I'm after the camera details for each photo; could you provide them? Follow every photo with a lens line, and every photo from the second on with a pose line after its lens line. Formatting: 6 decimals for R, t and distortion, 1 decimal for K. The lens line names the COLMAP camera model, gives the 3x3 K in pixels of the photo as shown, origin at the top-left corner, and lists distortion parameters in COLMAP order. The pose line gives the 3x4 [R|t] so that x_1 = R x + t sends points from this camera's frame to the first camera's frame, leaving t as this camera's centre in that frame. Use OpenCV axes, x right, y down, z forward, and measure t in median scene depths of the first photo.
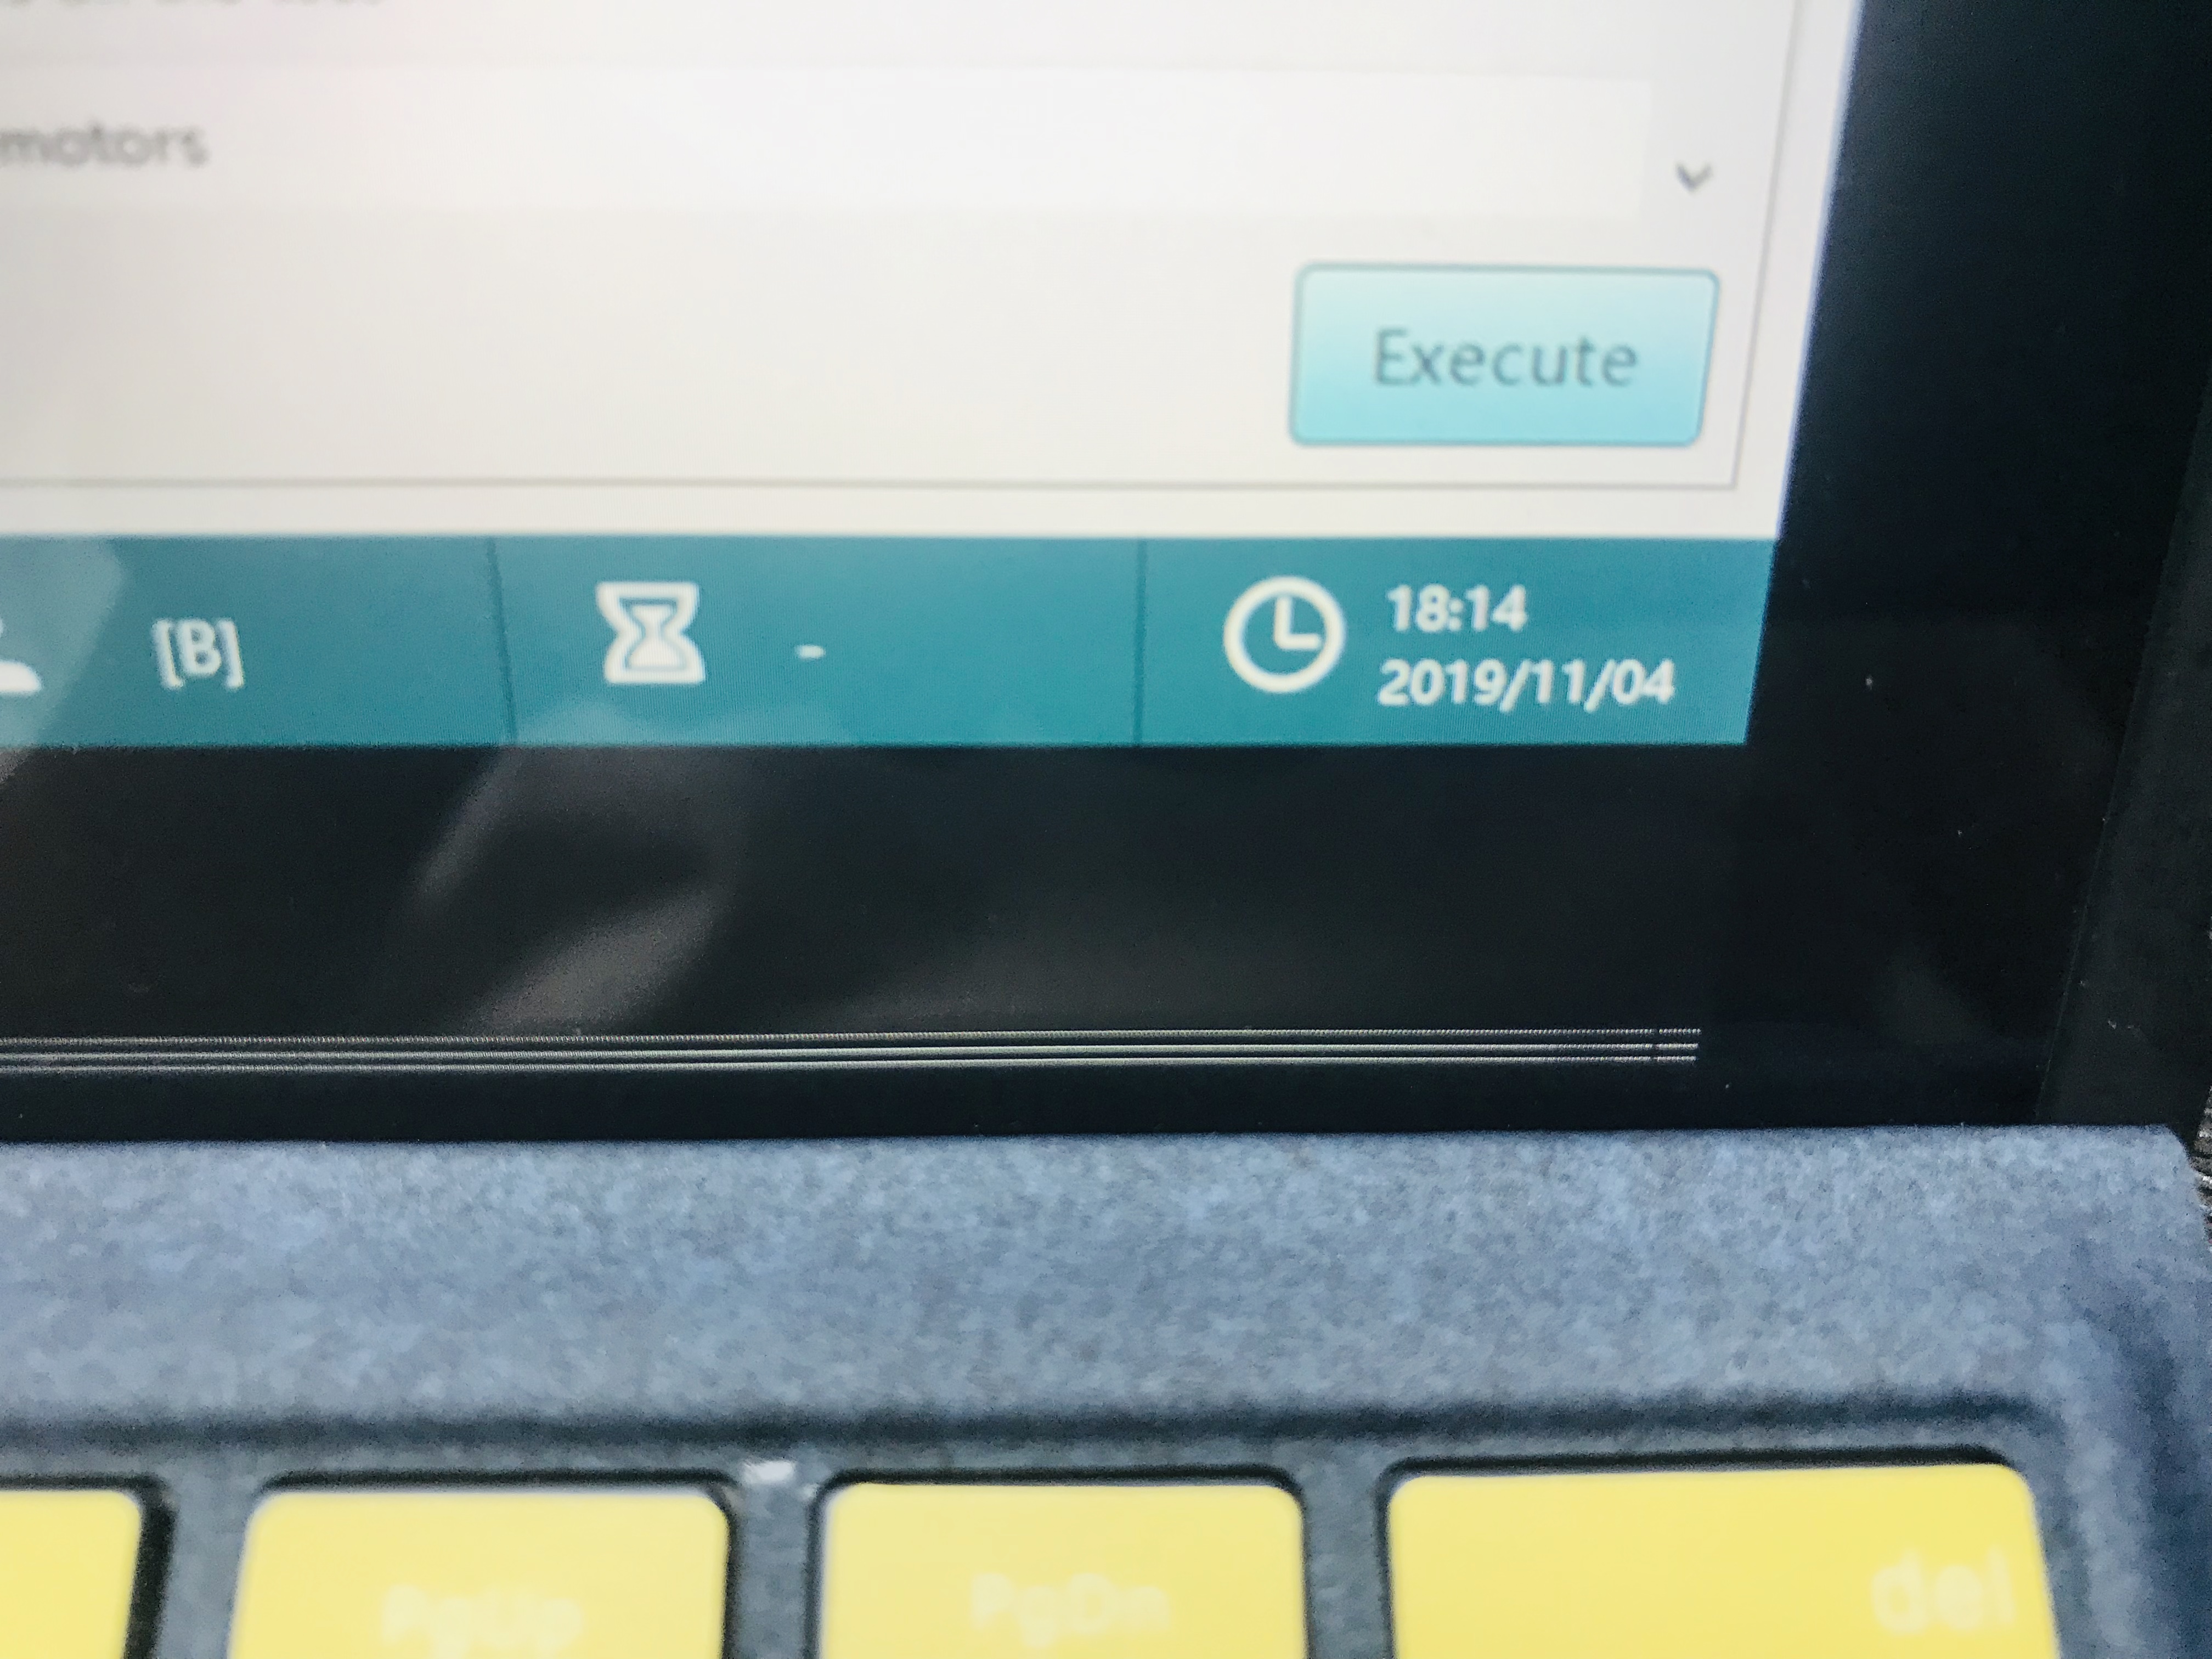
lens RADIAL K [[1785.7, 0, 1099.3], [0, 1785.7, 833.8], [0, 0, 1]] dist [0.010084, -0.040959]
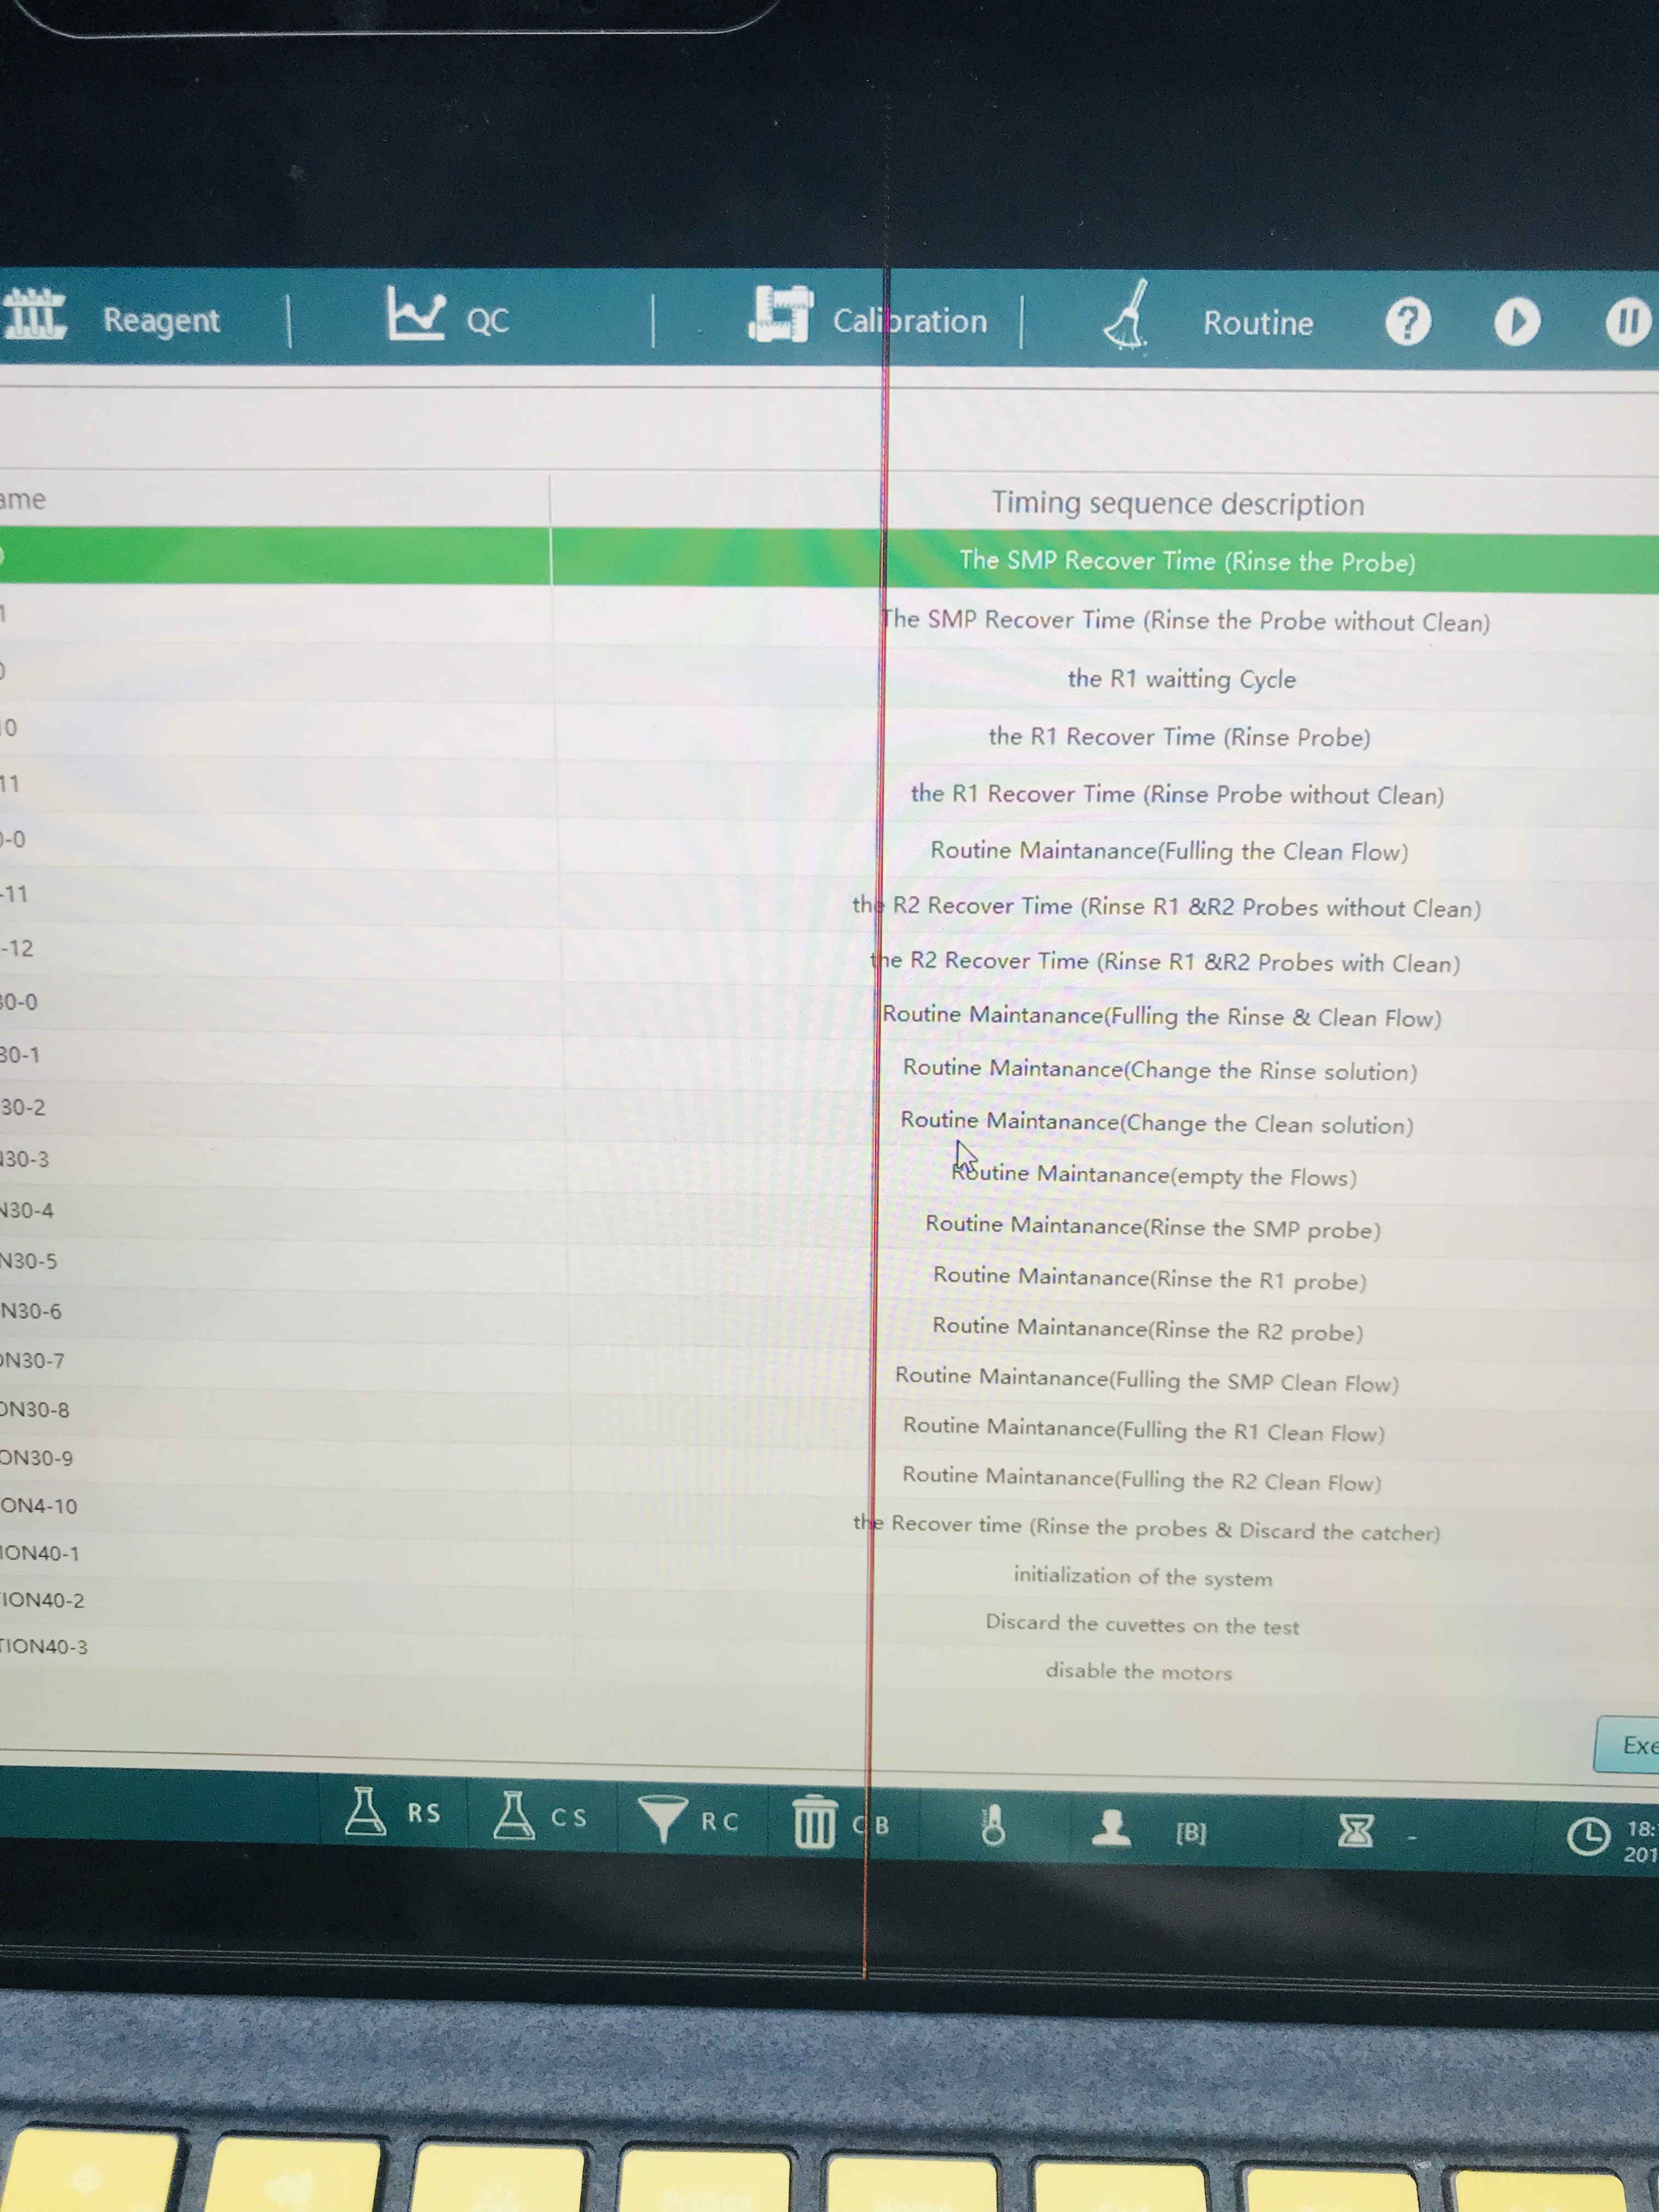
lens RADIAL K [[1785.7, 0, 833.0], [0, 1785.7, 1096.8], [0, 0, 1]] dist [0.010084, -0.040959]
pose [[0.998116, 0.010535, -0.060437, -0.898574], [-0.023307, 0.976398, -0.214719, -0.605355], [0.056749, 0.215723, 0.974804, -1.966034]]
